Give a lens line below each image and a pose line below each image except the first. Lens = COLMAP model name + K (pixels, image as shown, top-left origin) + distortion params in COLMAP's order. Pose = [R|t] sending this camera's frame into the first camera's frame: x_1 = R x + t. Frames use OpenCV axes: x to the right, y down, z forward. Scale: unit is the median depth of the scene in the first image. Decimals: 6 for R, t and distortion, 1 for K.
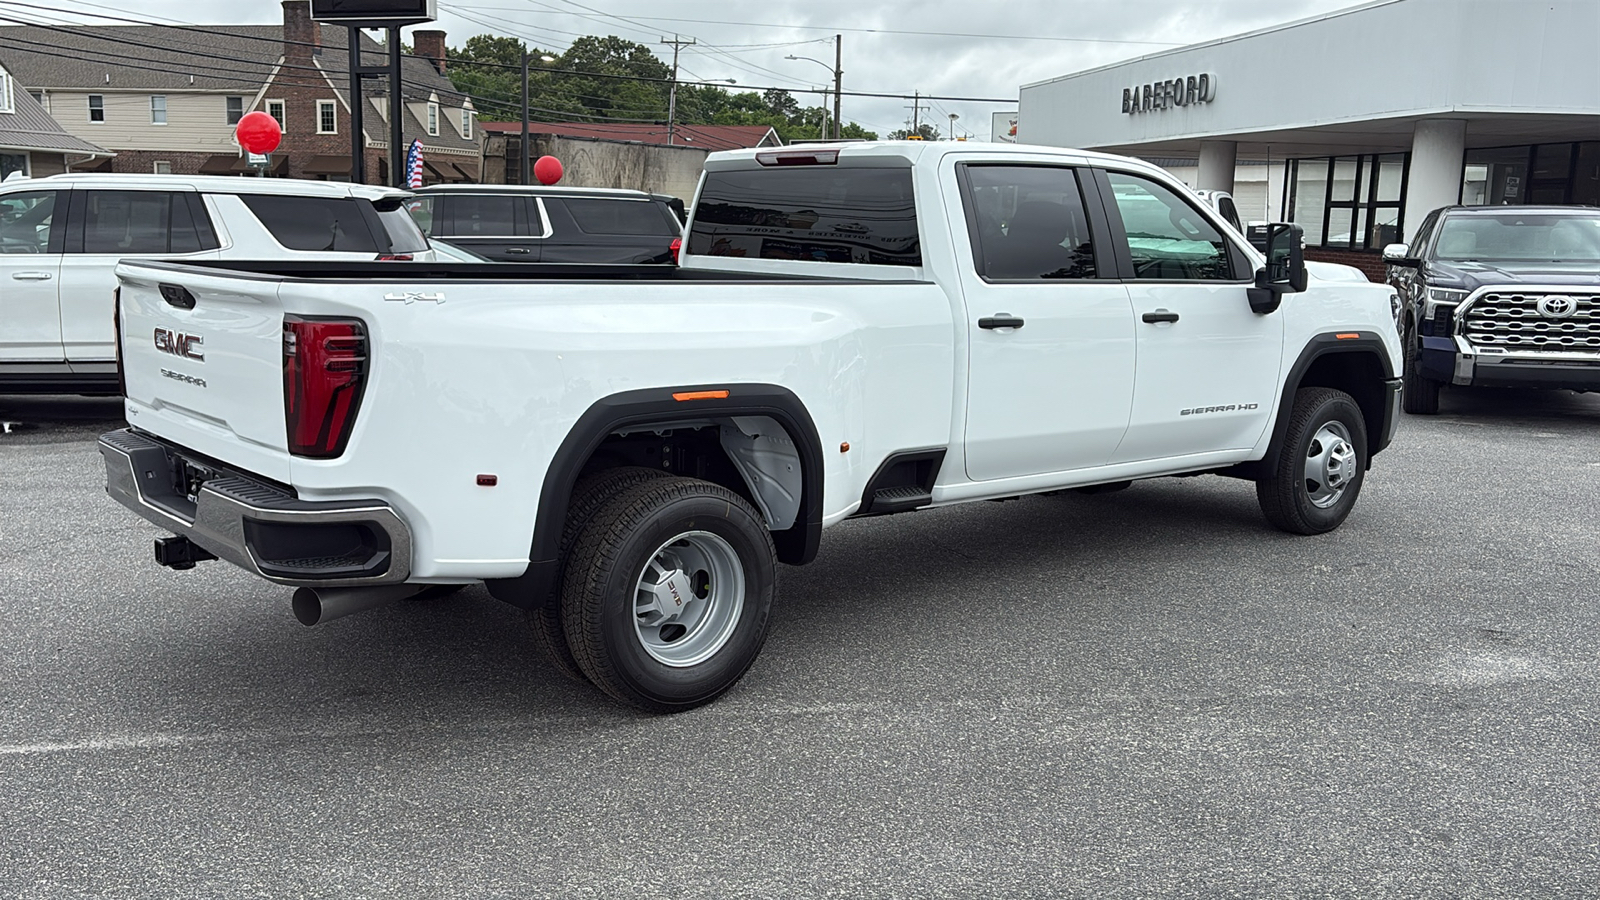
lens RADIAL K [[1437.8, 0, 767.3], [0, 1437.8, 462.2], [0, 0, 1]] dist [0.077696, -0.099776]
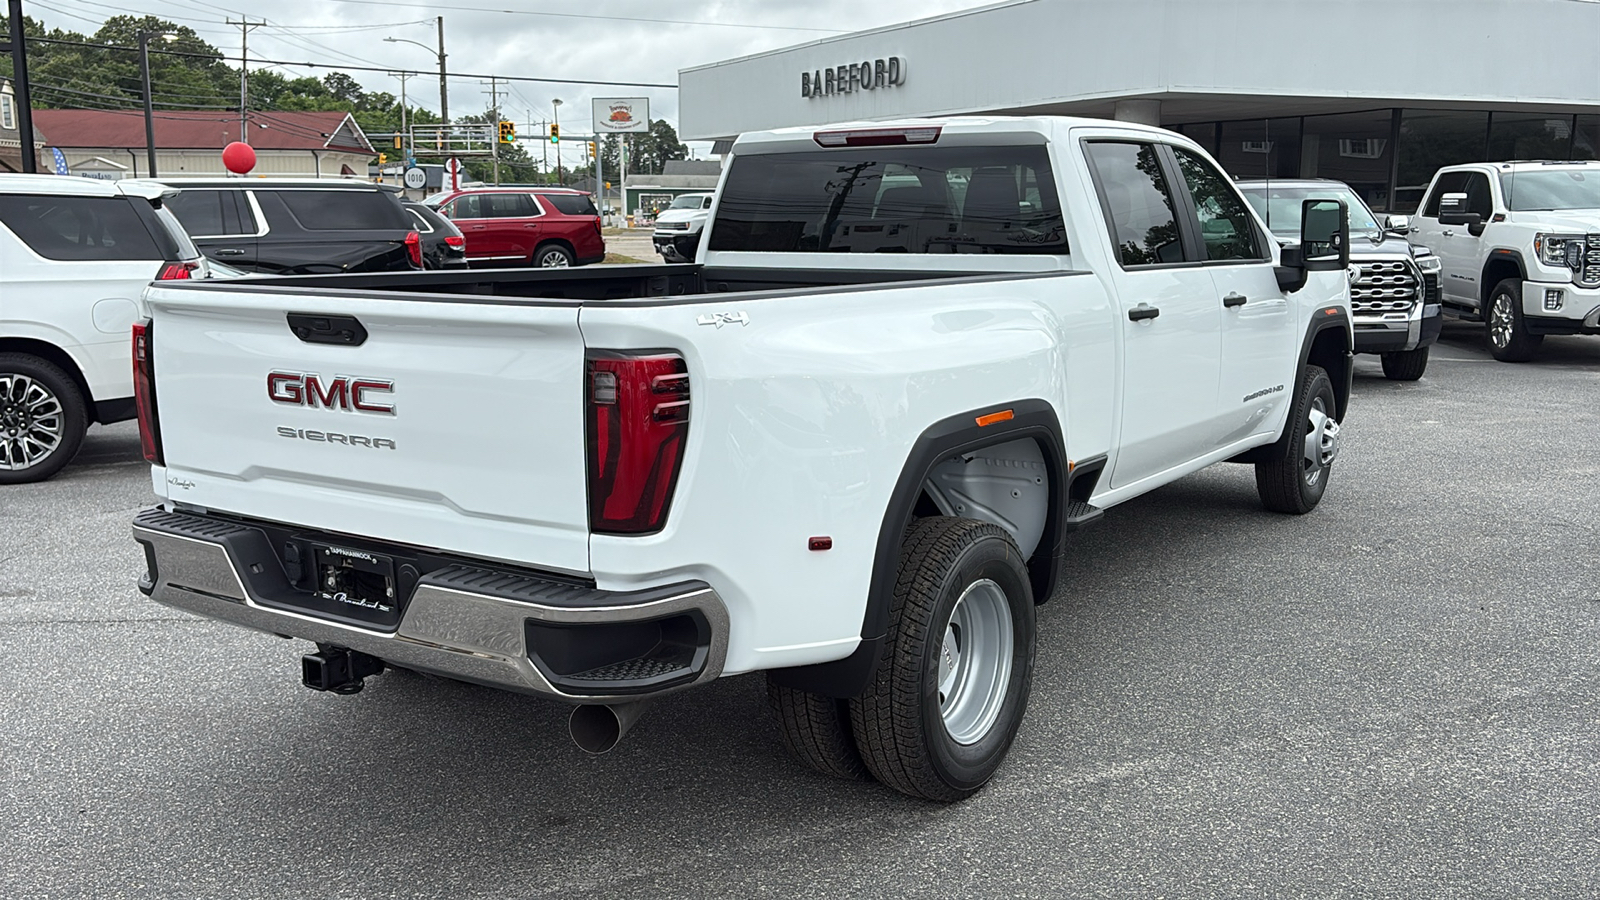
lens RADIAL K [[1465.8, 0, 800.0], [0, 1465.8, 450.0], [0, 0, 1]] dist [0.081975, -0.147479]
pose [[0.963335, -0.067999, 0.259542, -0.256816], [0.068639, 0.997620, 0.006607, -0.028018], [-0.259373, 0.011450, 0.965709, 0.140384]]
